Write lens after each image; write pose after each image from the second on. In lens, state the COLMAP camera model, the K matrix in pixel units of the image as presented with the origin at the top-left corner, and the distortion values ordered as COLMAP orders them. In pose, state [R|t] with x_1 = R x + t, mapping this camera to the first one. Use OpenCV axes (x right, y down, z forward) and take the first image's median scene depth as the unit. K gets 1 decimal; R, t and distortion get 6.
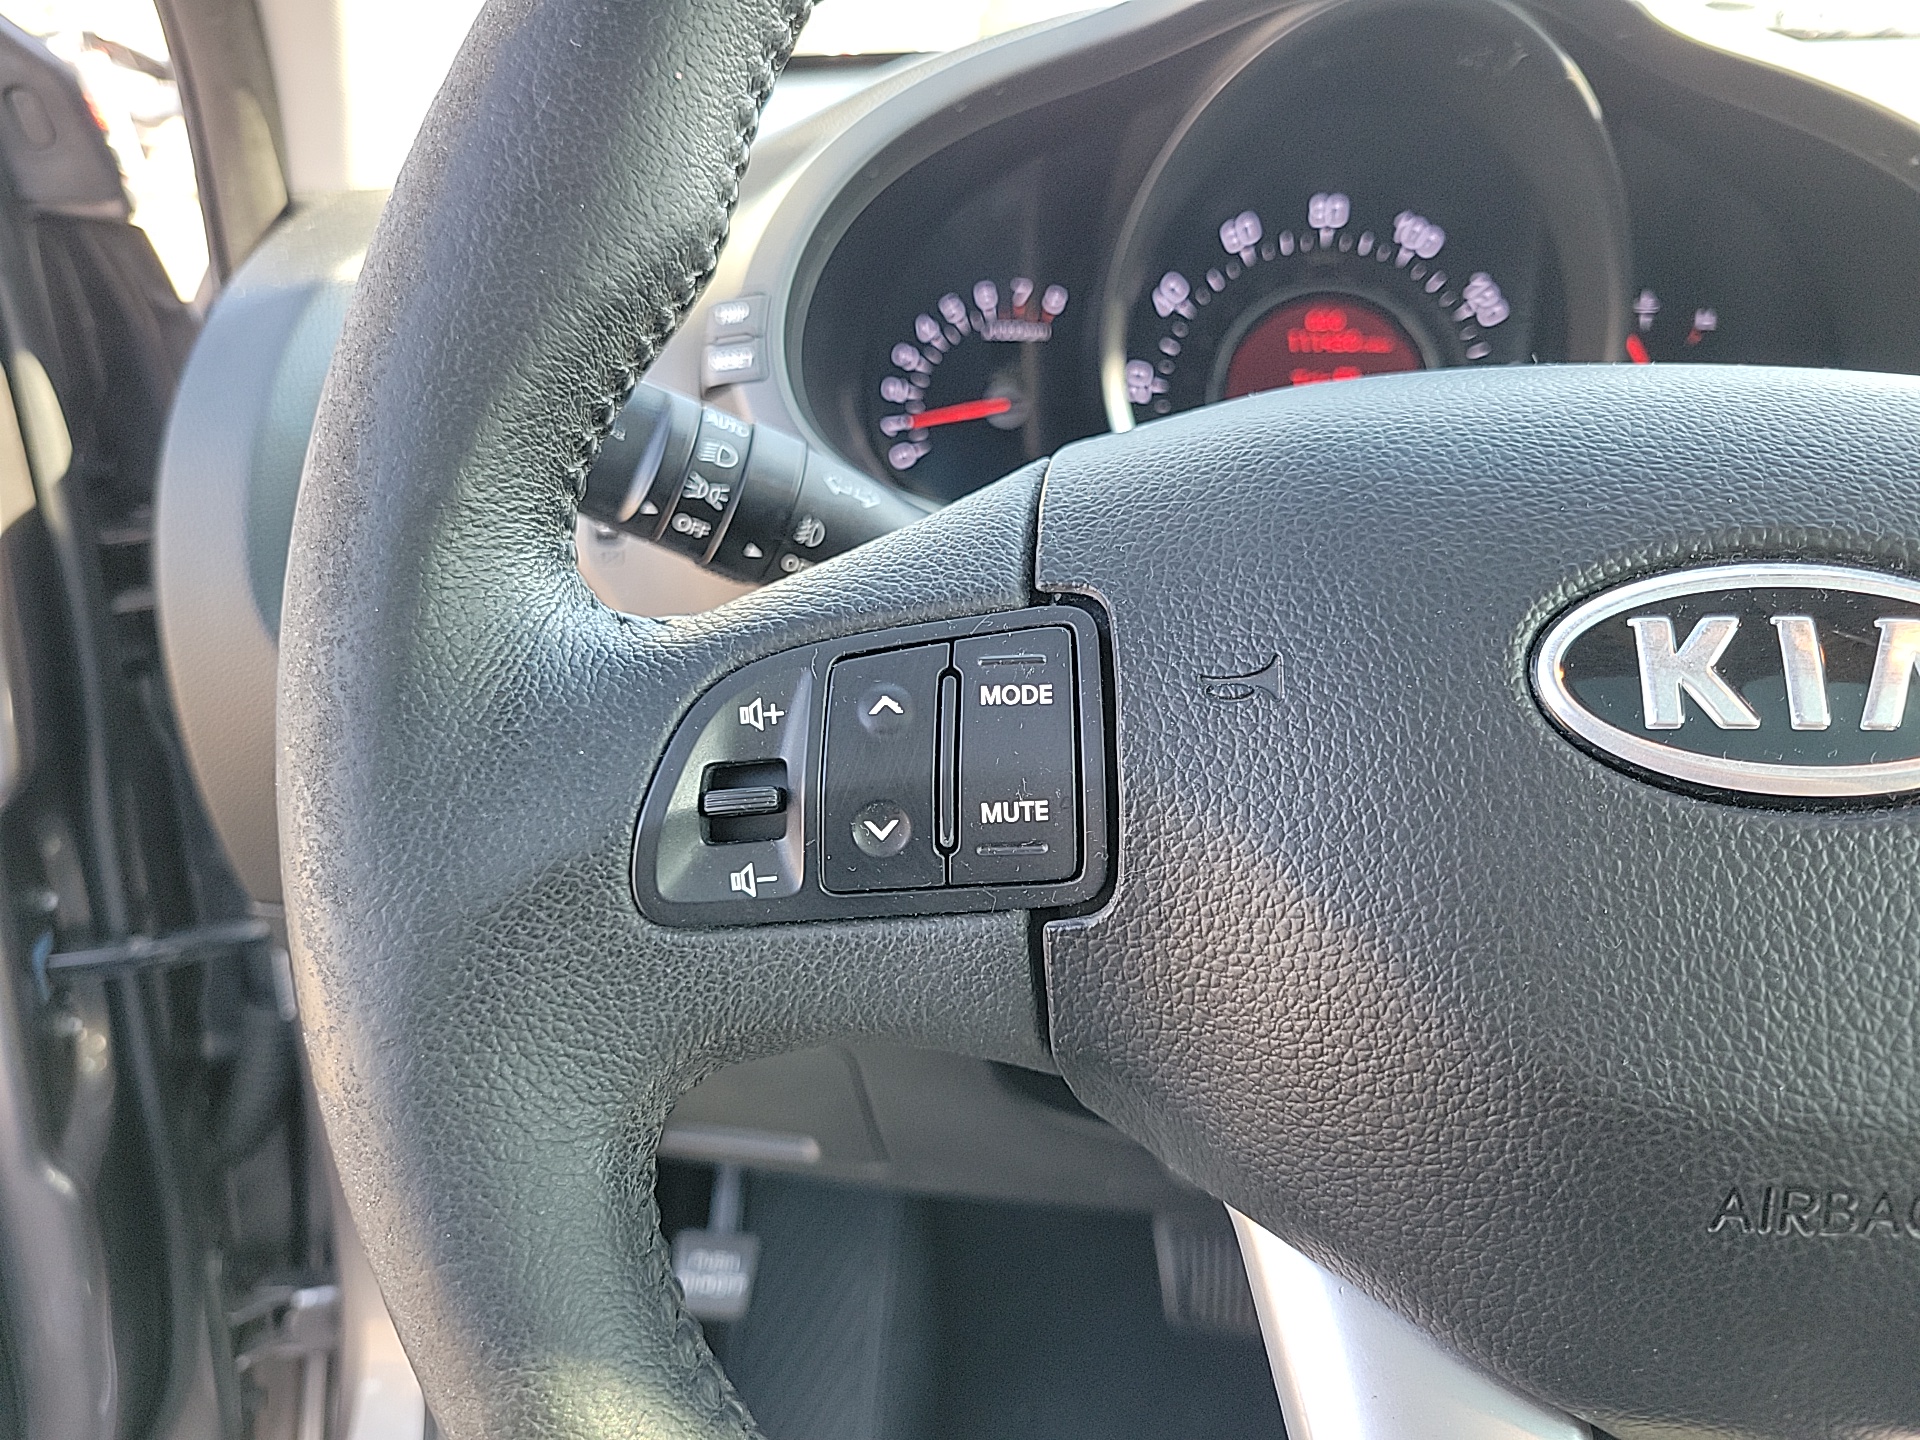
lens RADIAL K [[1463.3, 0, 956.6], [0, 1463.3, 715.6], [0, 0, 1]] dist [0.035783, -0.028875]
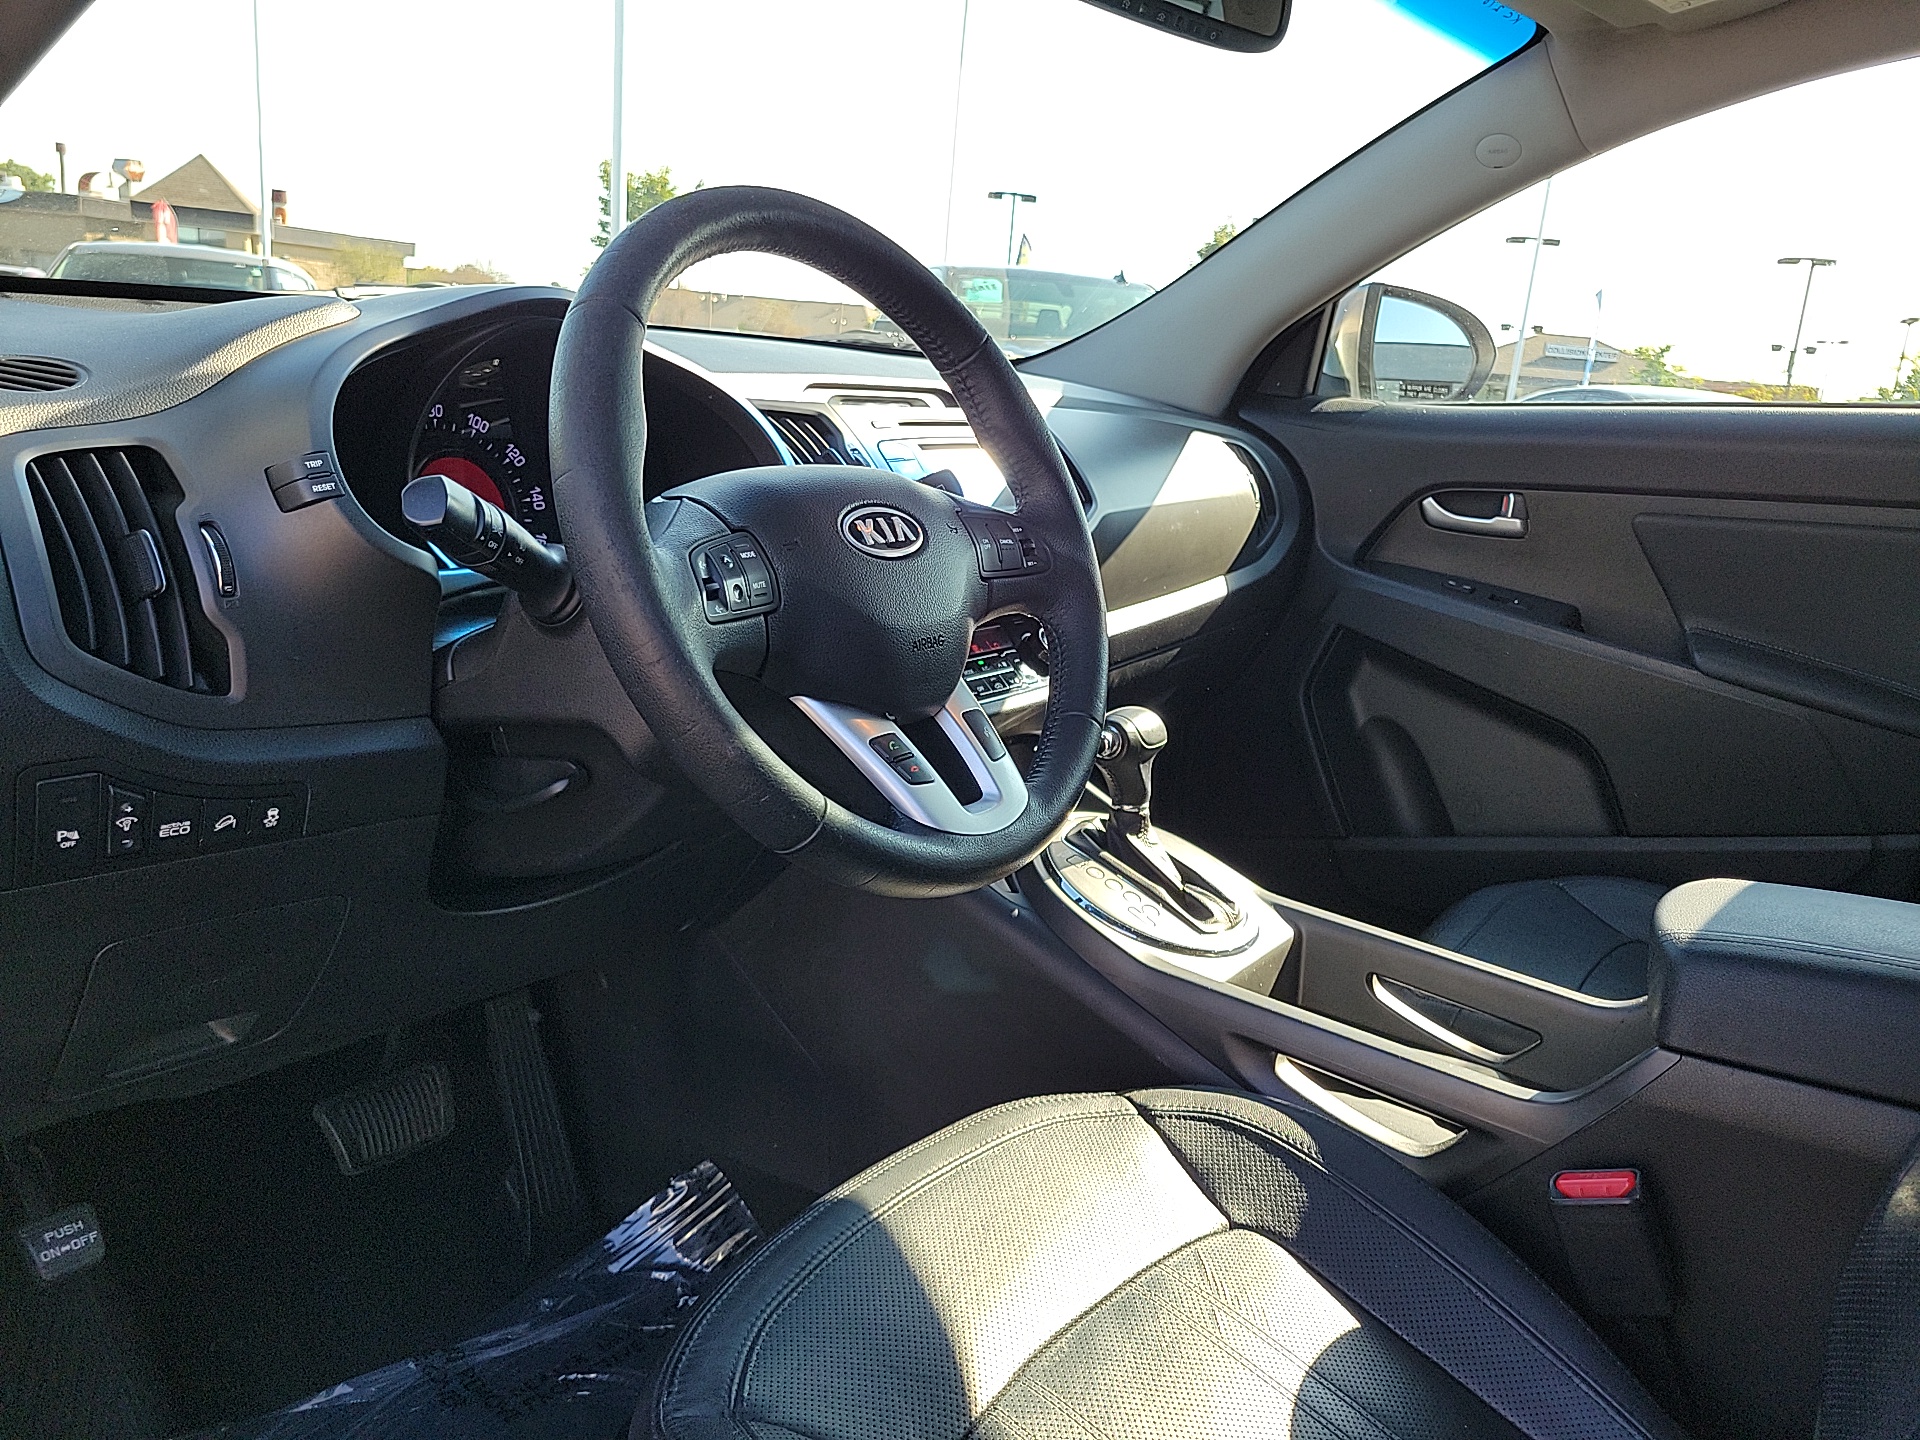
lens RADIAL K [[1463.3, 0, 960.9], [0, 1463.3, 693.8], [0, 0, 1]] dist [0.035783, -0.028875]
pose [[0.526396, -0.151658, 0.836605, -1.817411], [0.250865, 0.967862, 0.017607, 0.257088], [-0.812388, 0.200607, 0.547524, -0.895284]]
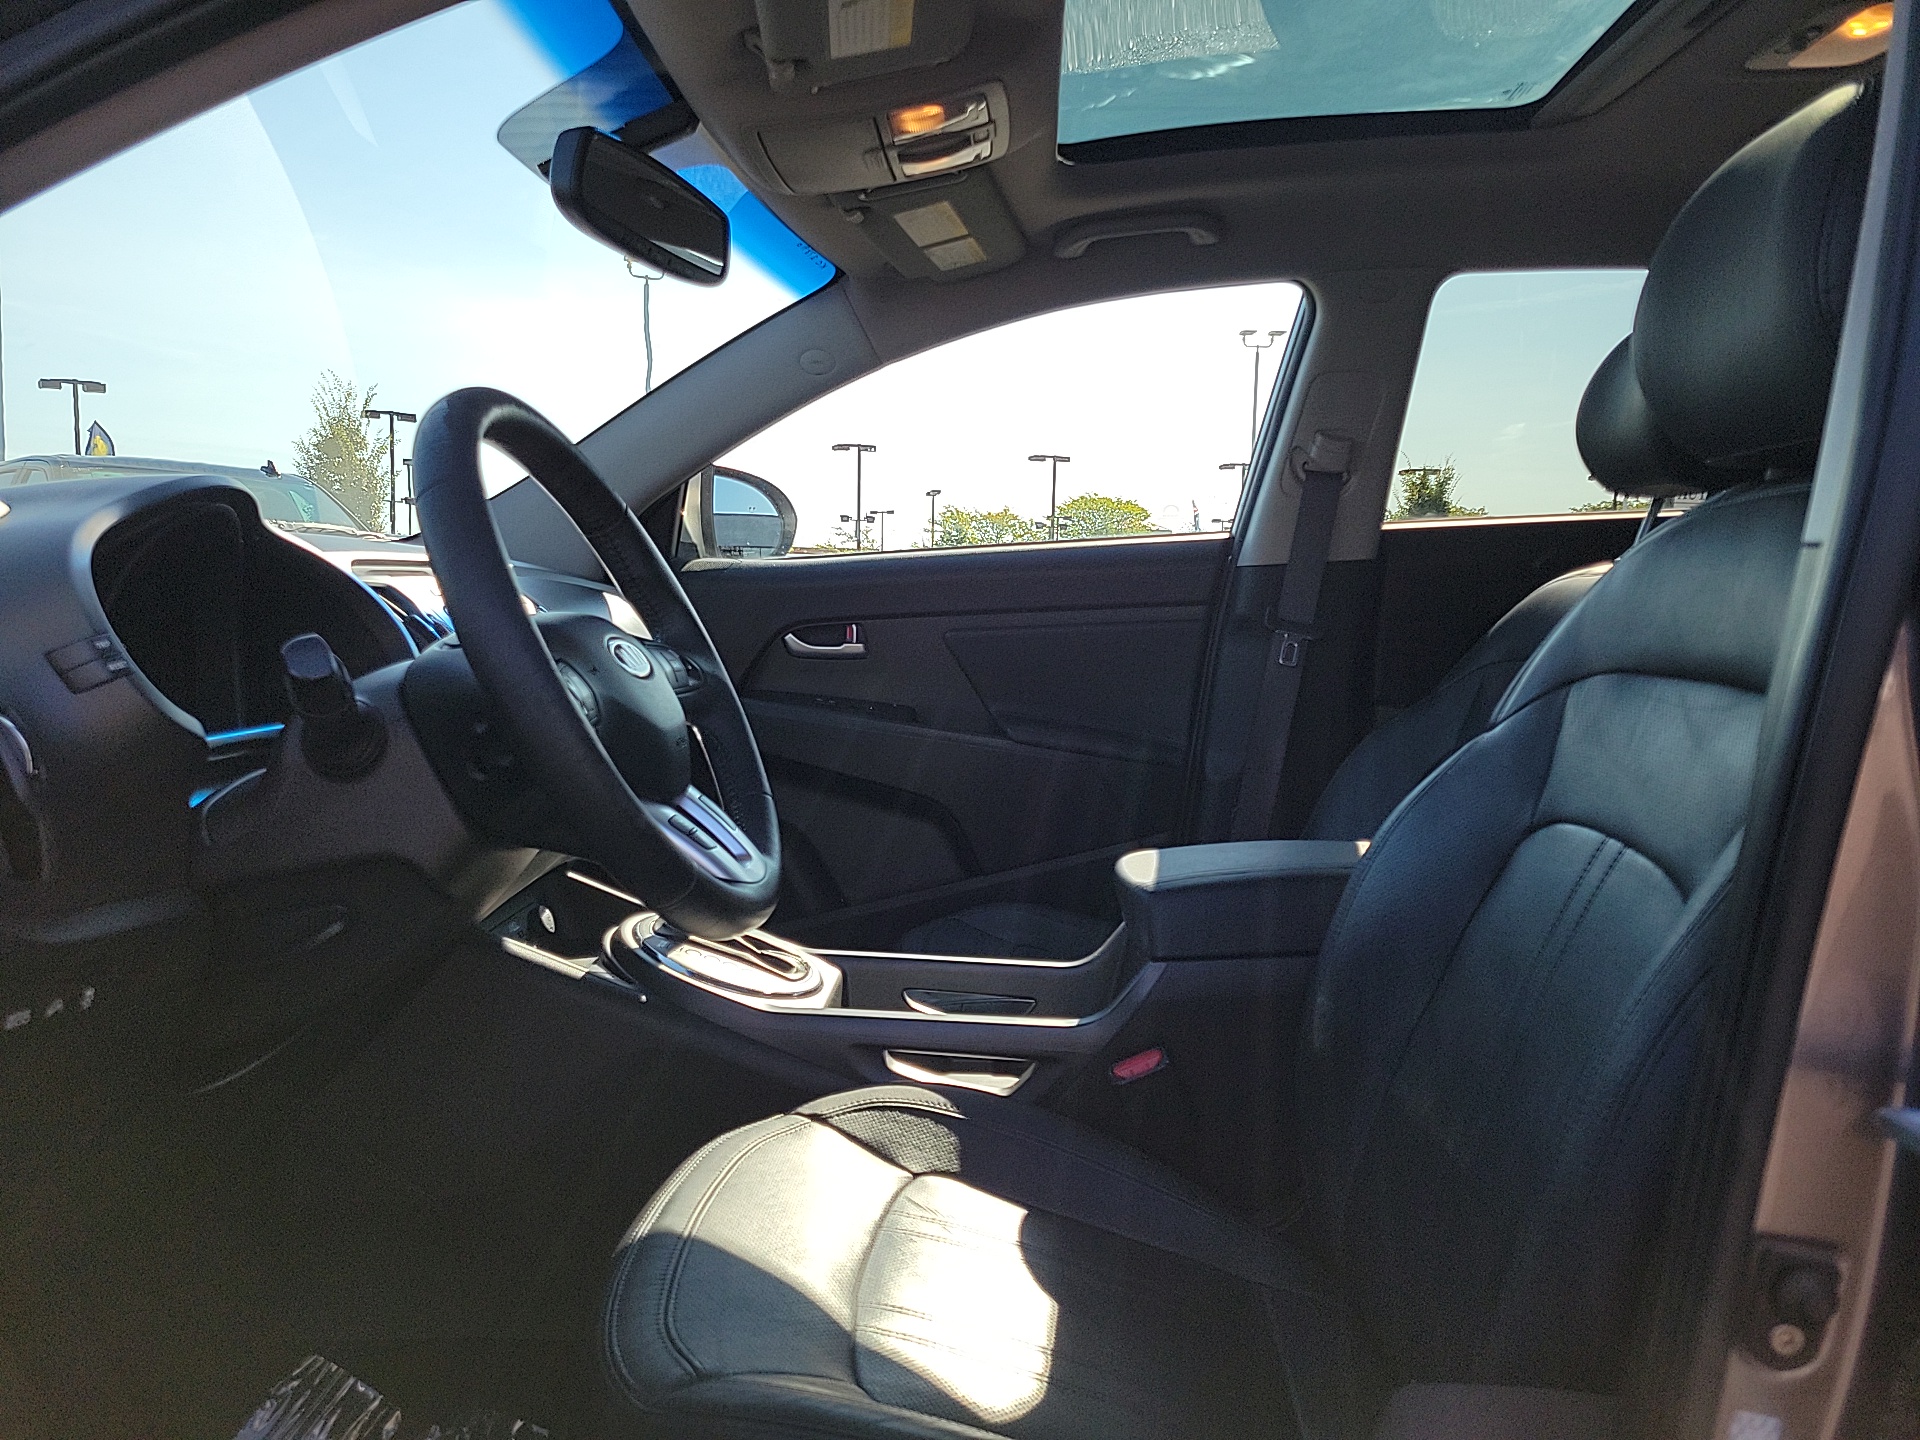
lens RADIAL K [[1463.3, 0, 952.0], [0, 1463.3, 700.7], [0, 0, 1]] dist [0.035783, -0.028875]
pose [[-0.022373, -0.082920, 0.996305, -2.911606], [0.367662, 0.926036, 0.085328, 0.058014], [-0.929690, 0.368213, 0.009768, -0.054637]]
